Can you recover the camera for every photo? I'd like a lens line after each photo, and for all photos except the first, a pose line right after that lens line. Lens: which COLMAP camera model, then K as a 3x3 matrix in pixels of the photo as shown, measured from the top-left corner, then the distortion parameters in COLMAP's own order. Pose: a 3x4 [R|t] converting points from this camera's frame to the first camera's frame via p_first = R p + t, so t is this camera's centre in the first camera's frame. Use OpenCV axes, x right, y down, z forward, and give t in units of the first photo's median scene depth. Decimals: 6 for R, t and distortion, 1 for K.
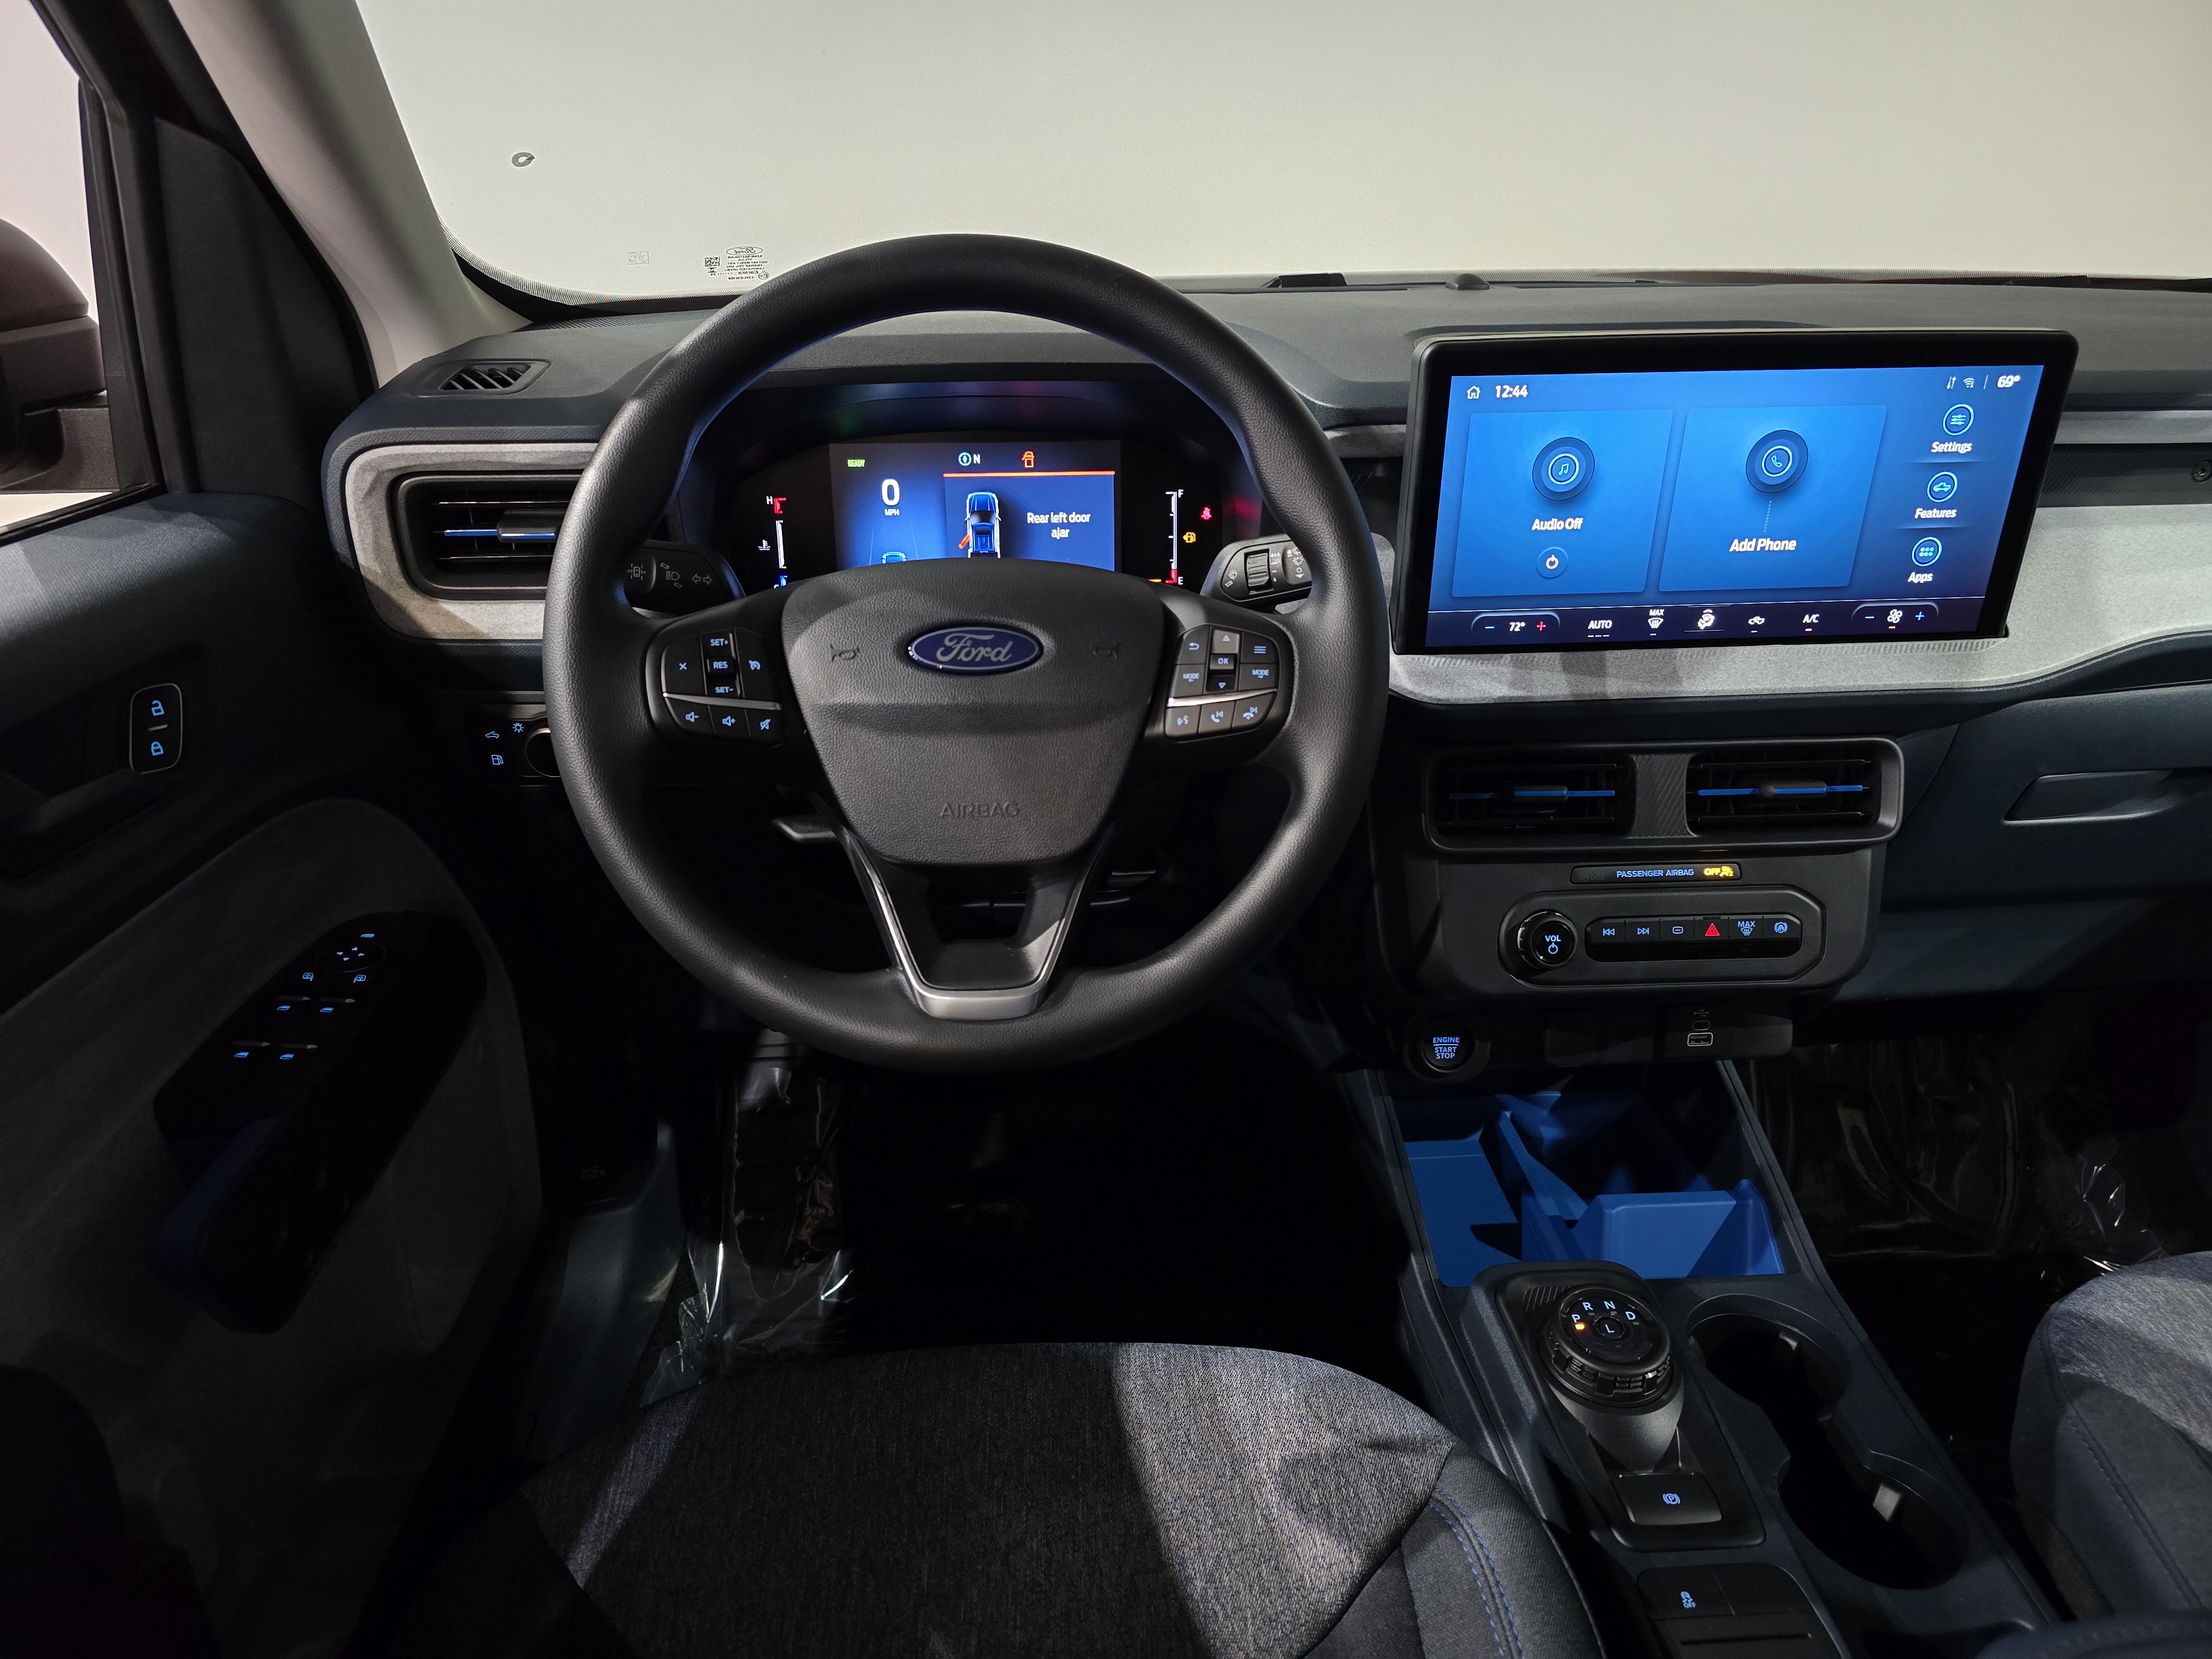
lens RADIAL K [[1502.6, 0, 1094.6], [0, 1502.6, 829.1], [0, 0, 1]] dist [0.053318, -0.048718]
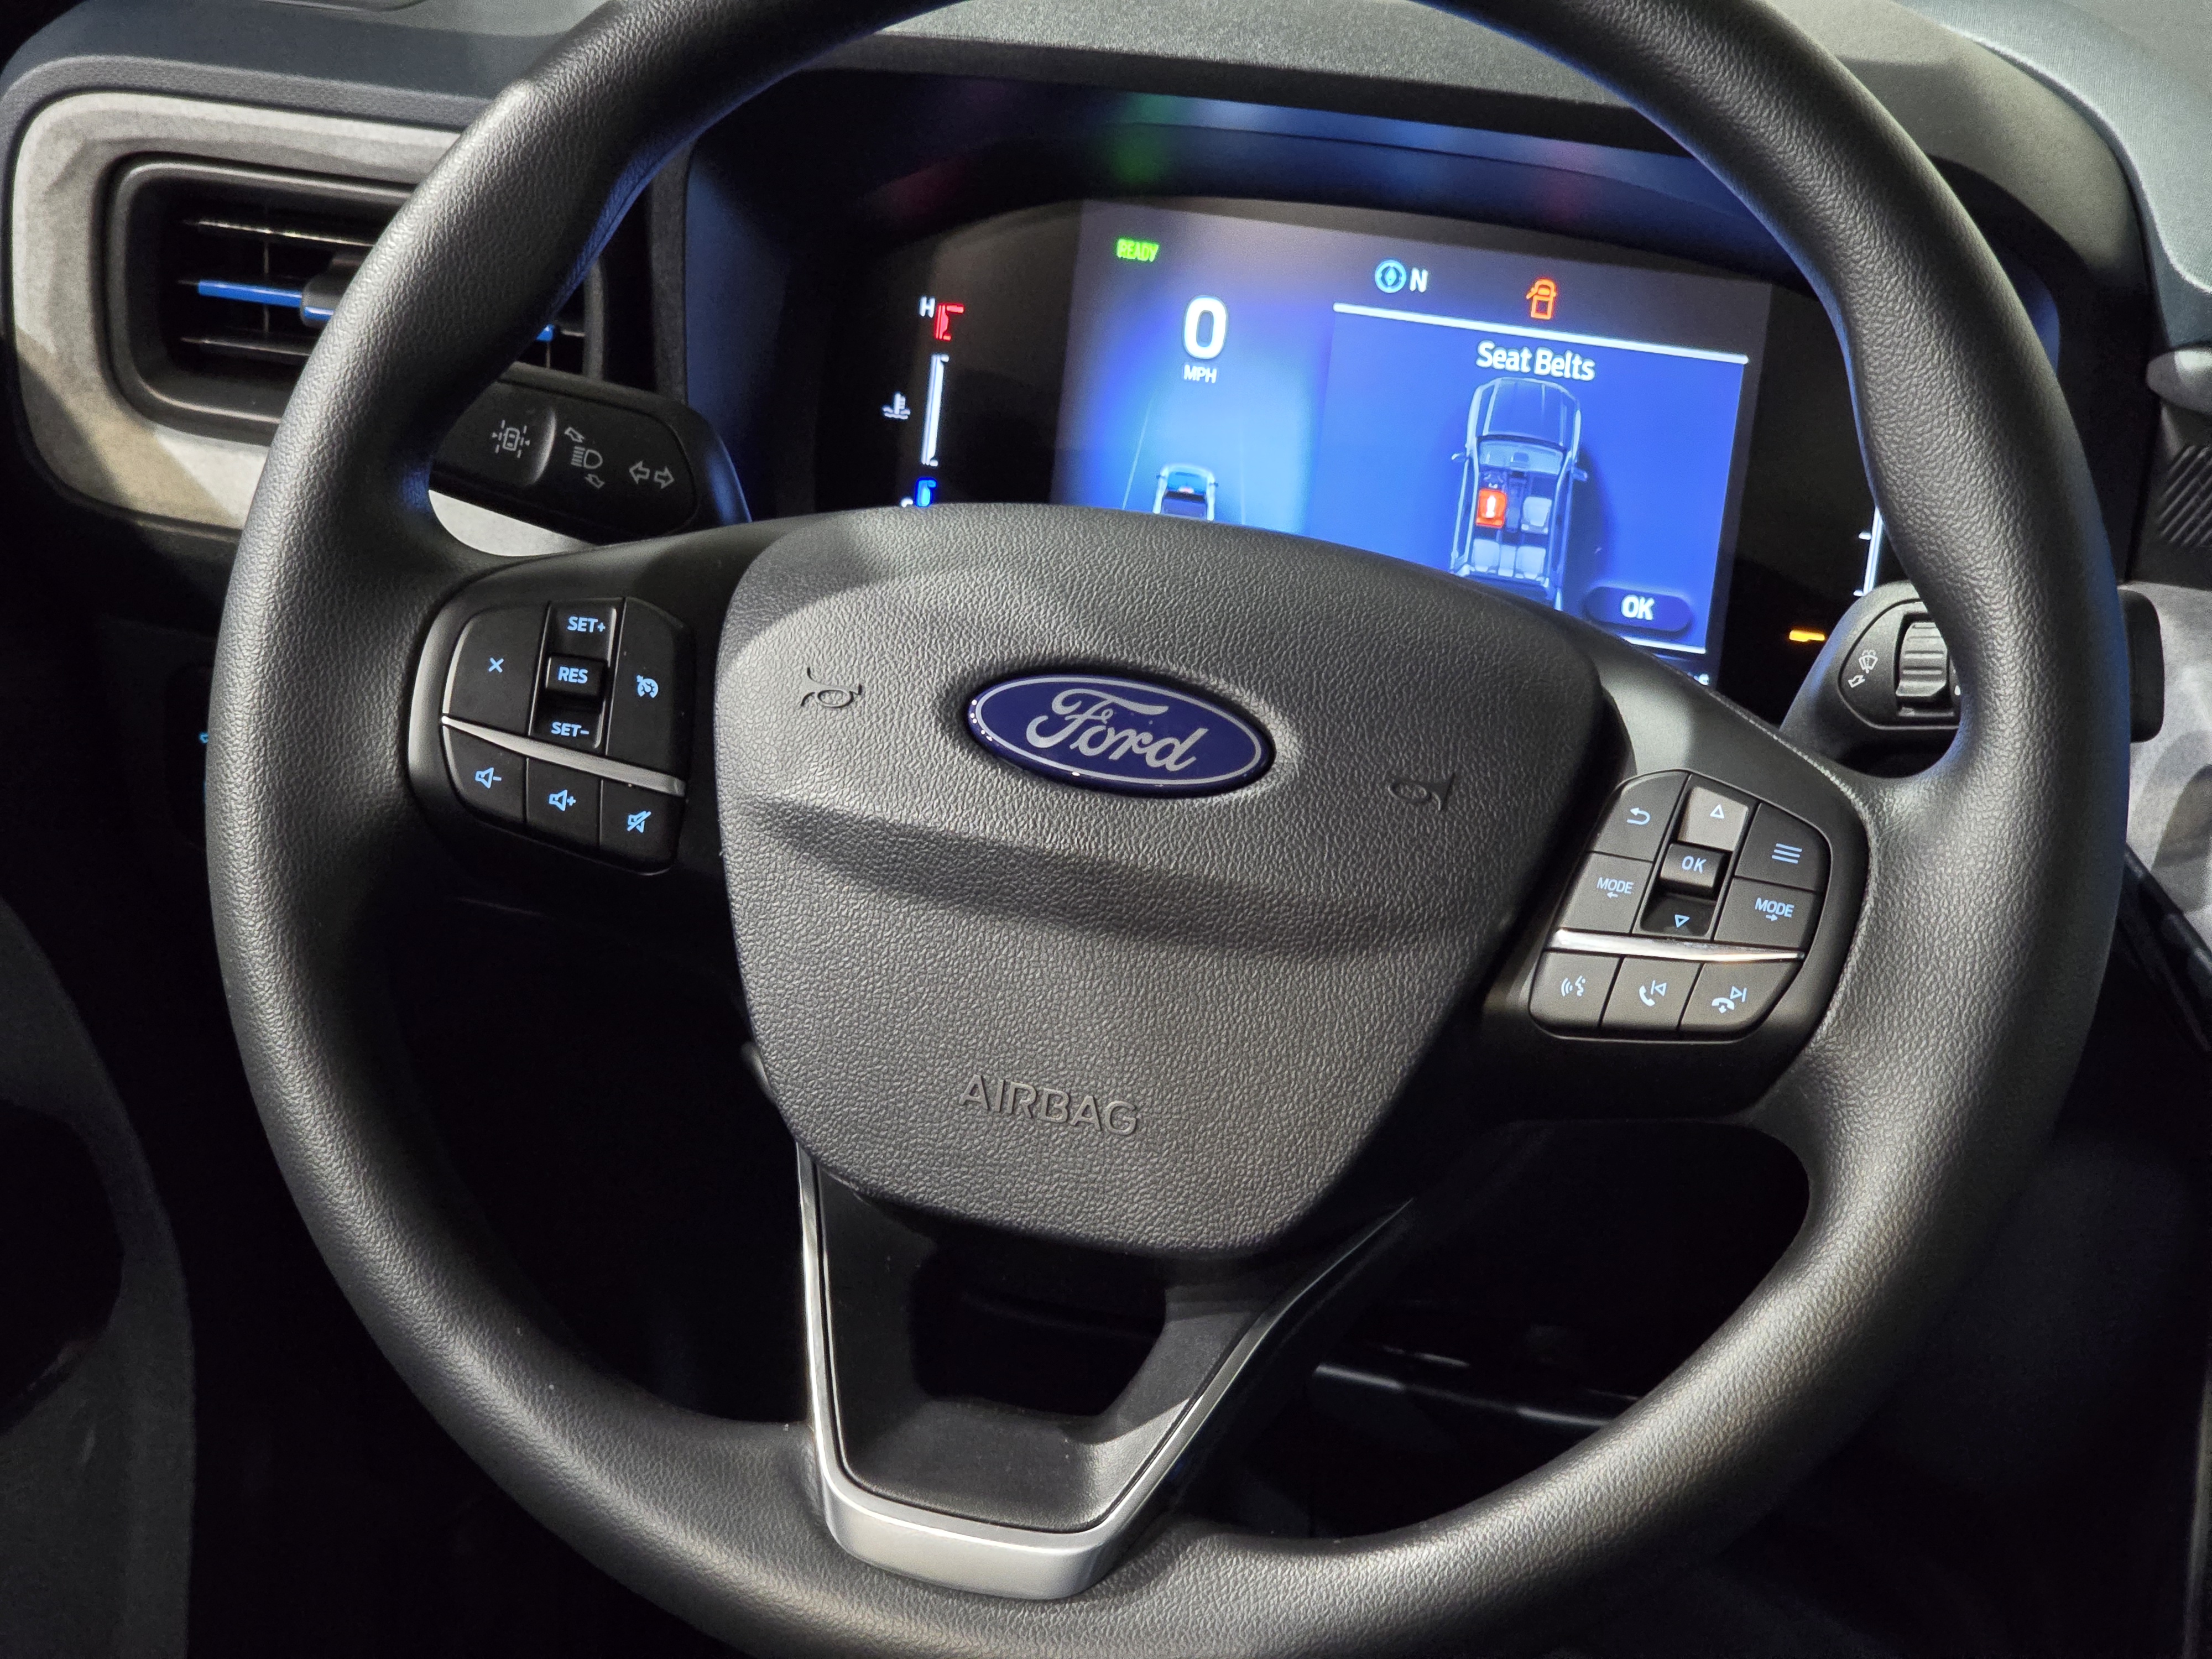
lens RADIAL K [[4317.7, 0, 1107.9], [0, 4317.7, 888.1], [0, 0, 1]] dist [-0.328312, 2.612654]
pose [[0.945033, 0.180493, -0.272643, 0.212423], [-0.198421, 0.979323, -0.039441, -0.022943], [0.259887, 0.091371, 0.961306, -0.144878]]
